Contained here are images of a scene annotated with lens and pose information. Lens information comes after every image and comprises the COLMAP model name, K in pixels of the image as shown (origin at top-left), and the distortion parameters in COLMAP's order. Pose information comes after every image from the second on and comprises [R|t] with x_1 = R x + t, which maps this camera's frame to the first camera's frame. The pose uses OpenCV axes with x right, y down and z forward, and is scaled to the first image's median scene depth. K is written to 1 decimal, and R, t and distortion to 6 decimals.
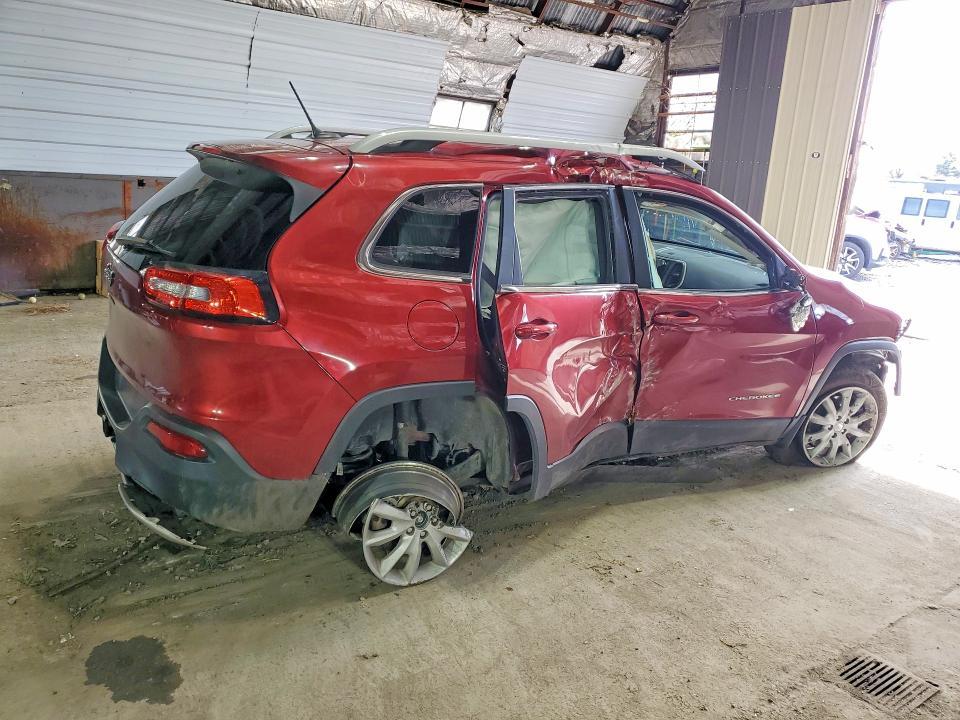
lens RADIAL K [[722.3, 0, 480.0], [0, 722.3, 360.0], [0, 0, 1]] dist [-0.001963, 0.000286]
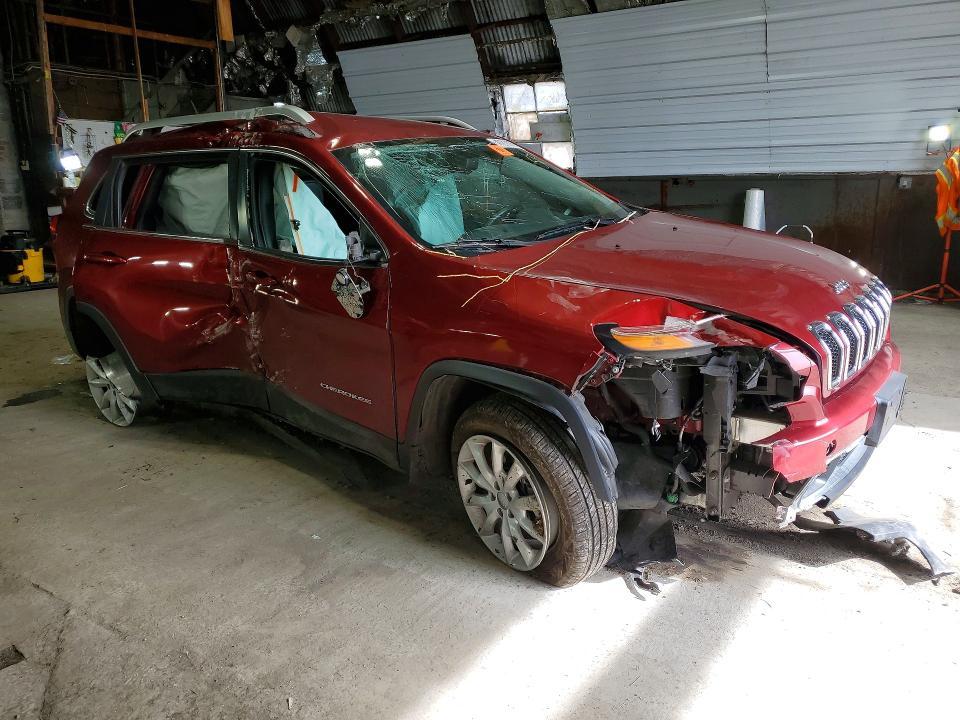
lens RADIAL K [[722.3, 0, 480.0], [0, 722.3, 360.0], [0, 0, 1]] dist [-0.001963, 0.000286]
pose [[0.361089, 0.169676, -0.916965, 1.195154], [-0.185968, 0.976659, 0.107490, -0.102832], [0.913800, 0.131712, 0.384215, 0.832531]]
